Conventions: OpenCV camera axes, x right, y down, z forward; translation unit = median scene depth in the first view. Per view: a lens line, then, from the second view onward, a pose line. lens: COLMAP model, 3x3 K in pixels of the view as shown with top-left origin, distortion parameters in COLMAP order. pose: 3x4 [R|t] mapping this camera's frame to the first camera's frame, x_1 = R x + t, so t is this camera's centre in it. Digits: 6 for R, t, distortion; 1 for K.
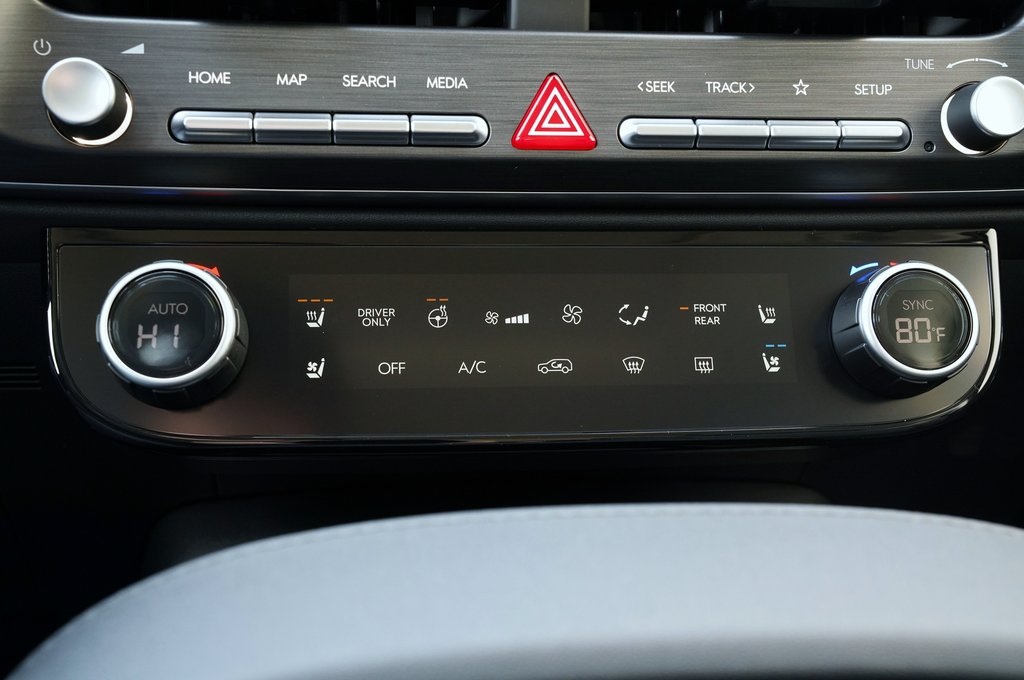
lens RADIAL K [[1149.8, 0, 517.5], [0, 1149.8, 339.3], [0, 0, 1]] dist [0.044038, 0.000000]
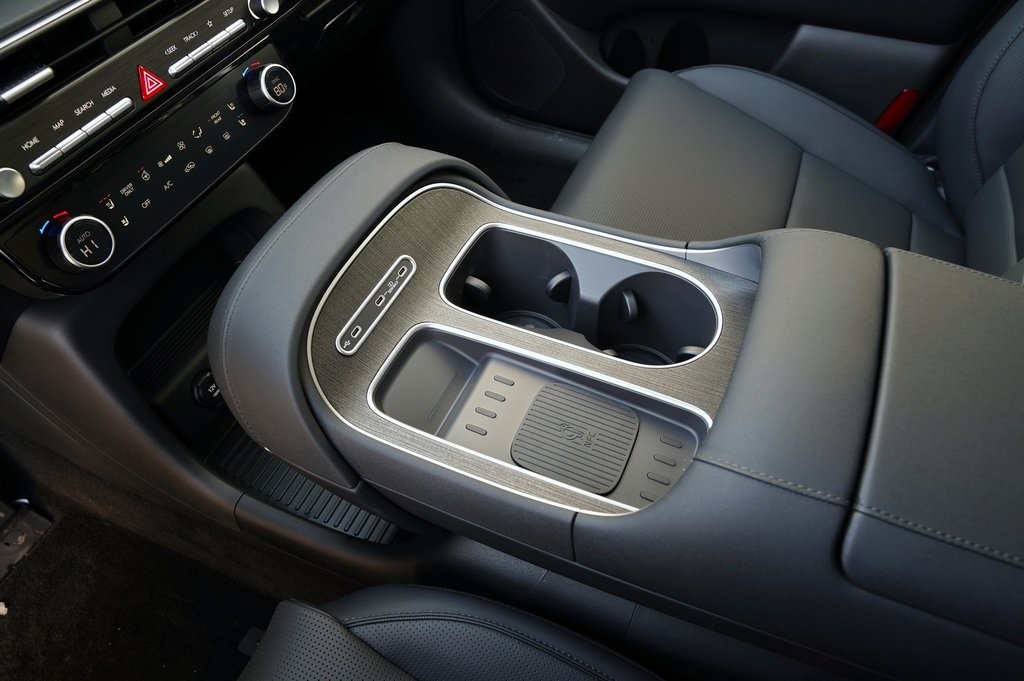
lens RADIAL K [[697.2, 0, 519.2], [0, 697.2, 347.8], [0, 0, 1]] dist [-0.108740, 0.054175]
pose [[0.499630, -0.678175, 0.538933, -0.712129], [0.197878, 0.695057, 0.691188, -0.616317], [-0.843335, -0.238695, 0.481467, -0.480780]]
